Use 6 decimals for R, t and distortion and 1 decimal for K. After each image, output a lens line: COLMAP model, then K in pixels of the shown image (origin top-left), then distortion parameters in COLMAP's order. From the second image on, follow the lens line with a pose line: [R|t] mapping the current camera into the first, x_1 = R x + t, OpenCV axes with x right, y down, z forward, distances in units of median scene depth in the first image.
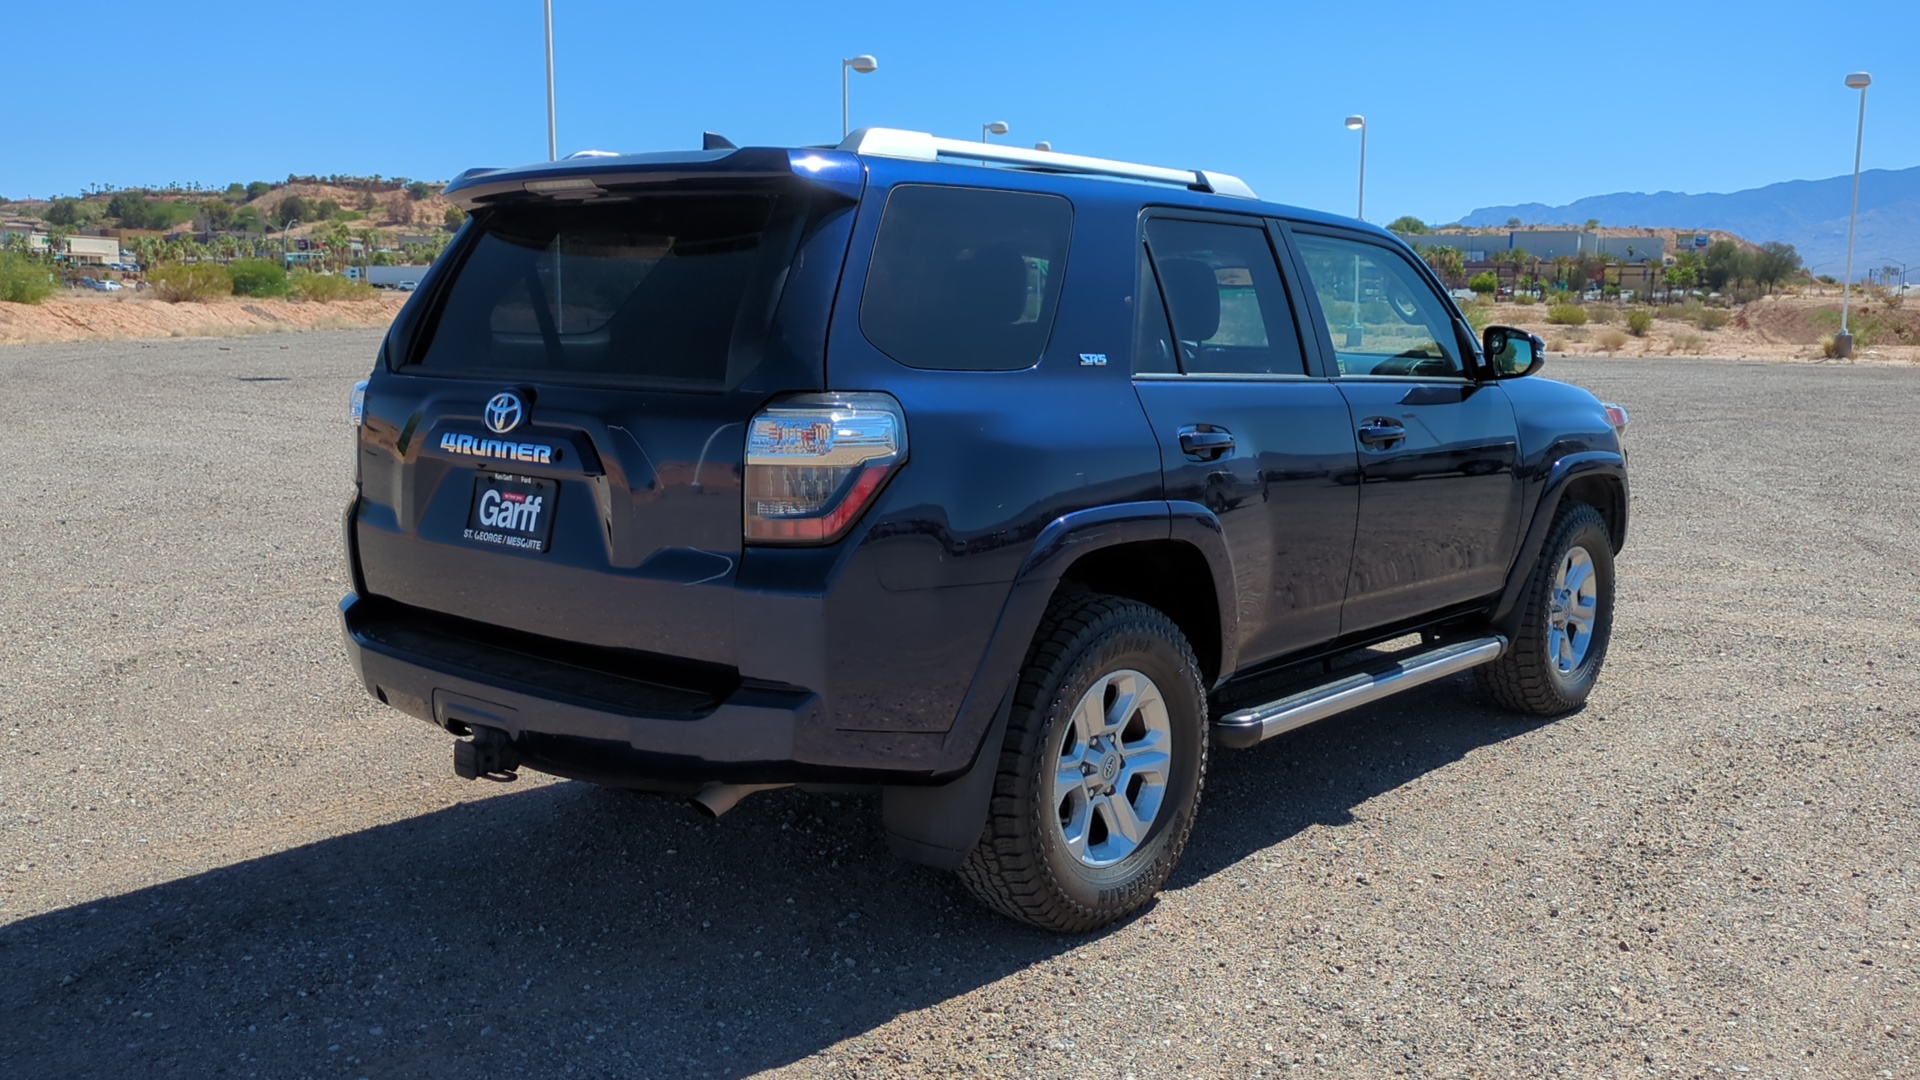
lens RADIAL K [[1632.3, 0, 978.2], [0, 1632.3, 533.7], [0, 0, 1]] dist [0.035631, -0.022846]
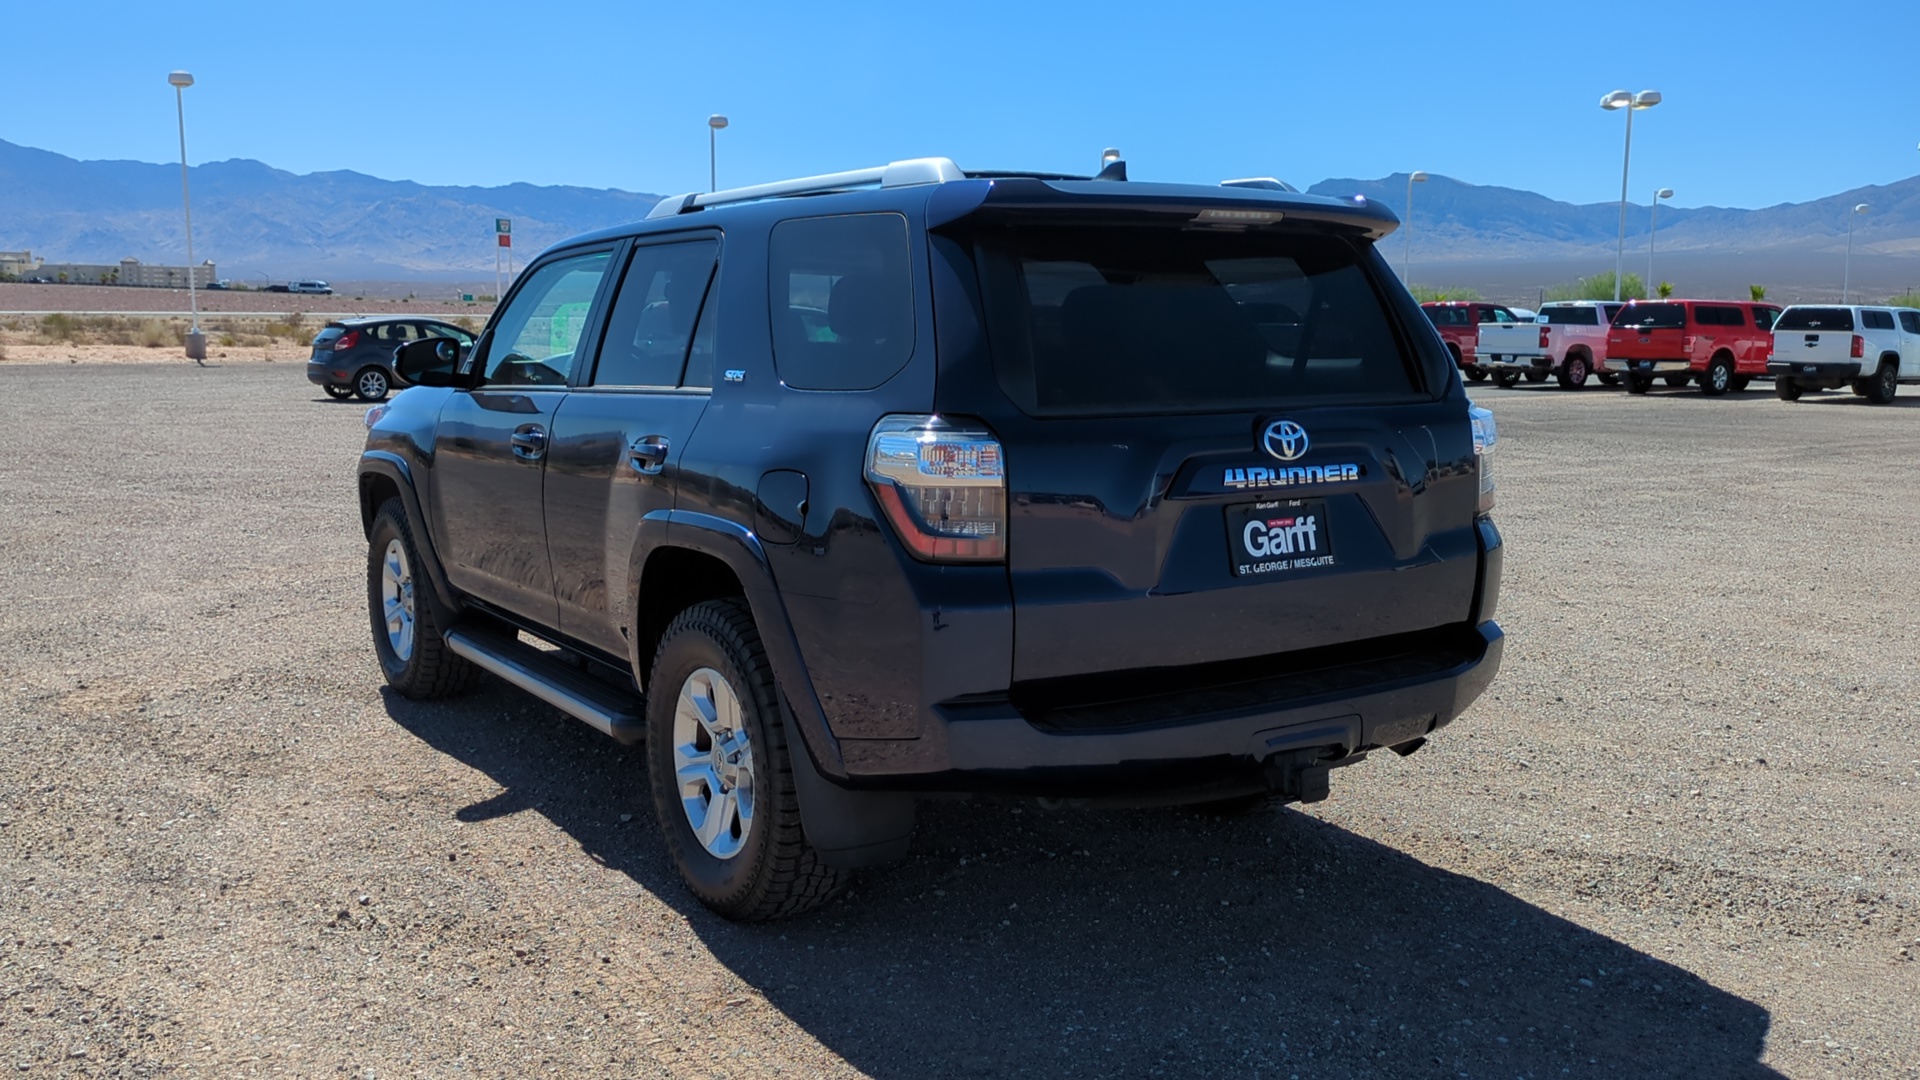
lens RADIAL K [[1632.3, 0, 978.2], [0, 1632.3, 533.7], [0, 0, 1]] dist [0.035631, -0.022846]
pose [[0.271402, -0.134611, 0.953006, -1.298886], [0.128608, 0.986364, 0.102697, -0.143496], [-0.953835, 0.094692, 0.285014, 0.888109]]
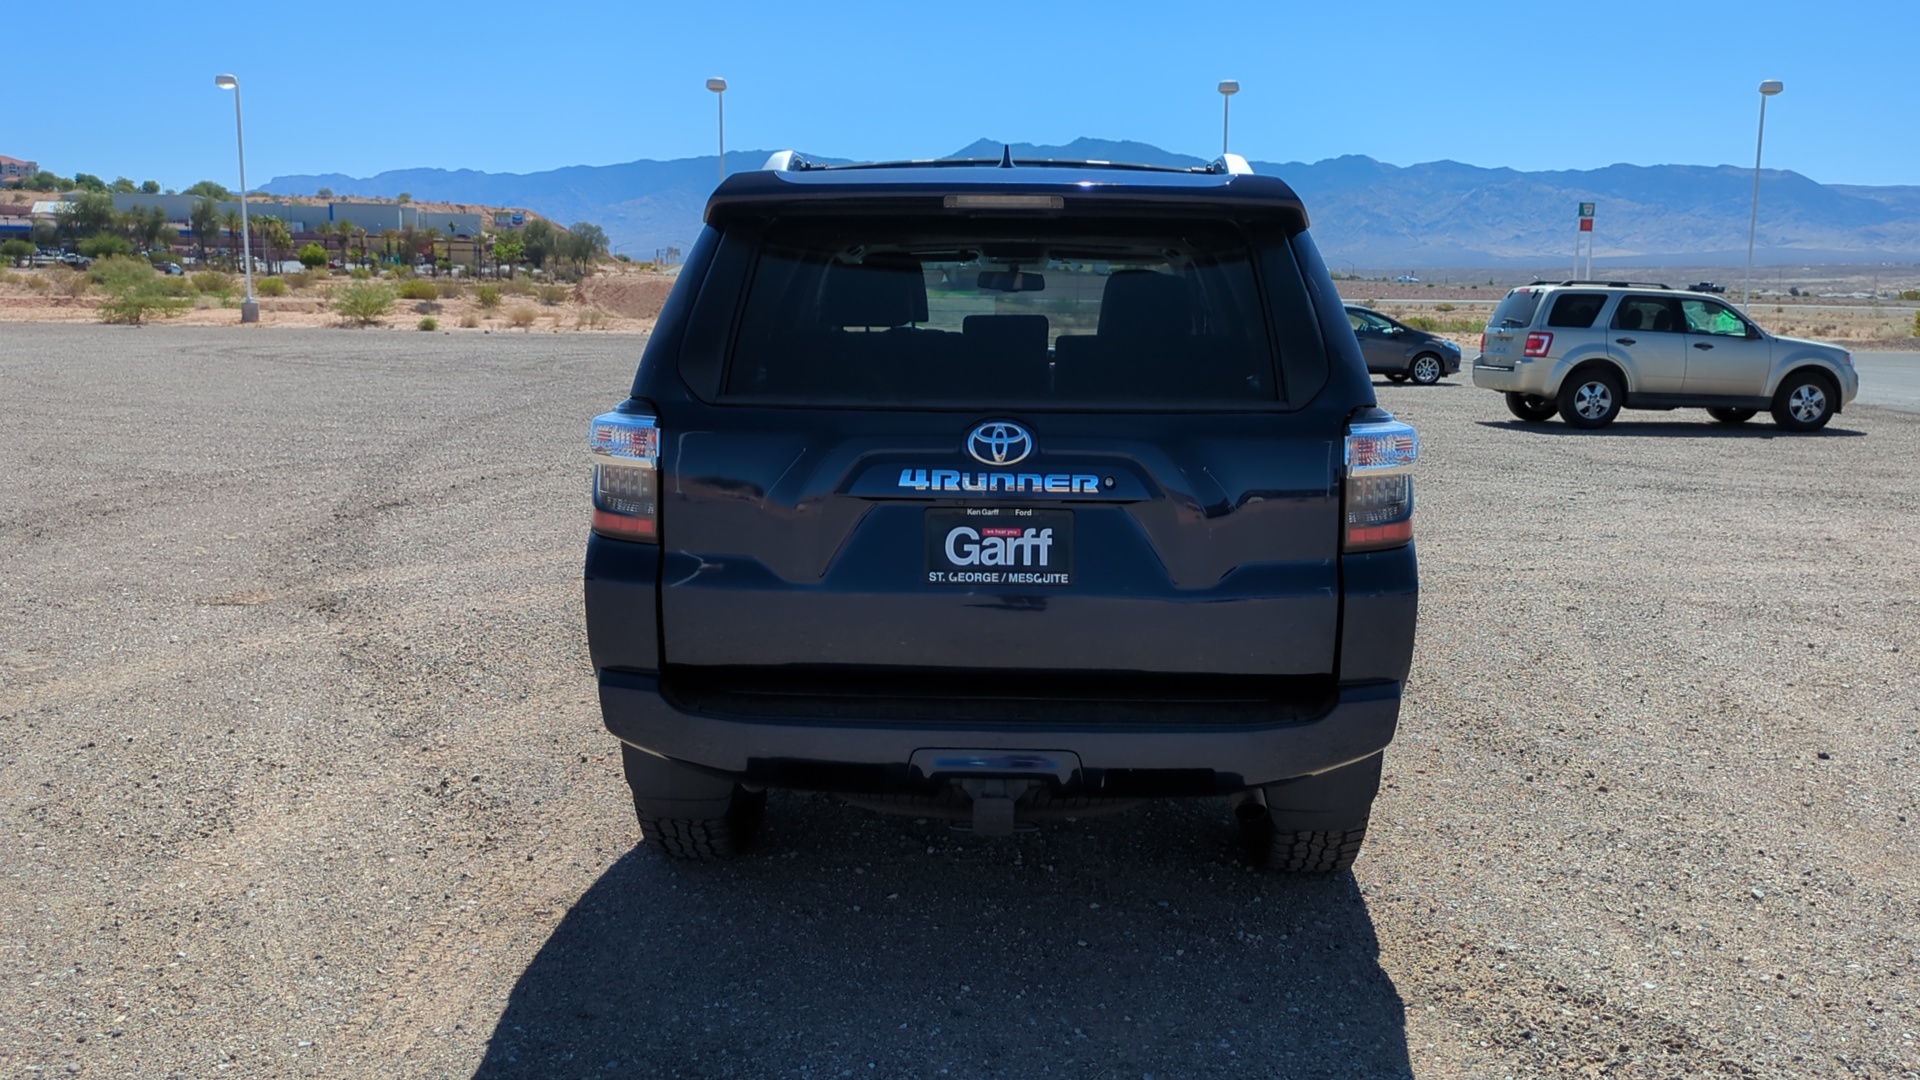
lens RADIAL K [[1629.0, 0, 973.5], [0, 1629.0, 529.3], [0, 0, 1]] dist [0.058487, -0.059500]
pose [[0.780678, -0.090057, 0.618410, -0.875190], [0.082109, 0.995765, 0.041356, -0.063947], [-0.619515, 0.018492, 0.784767, 0.271699]]
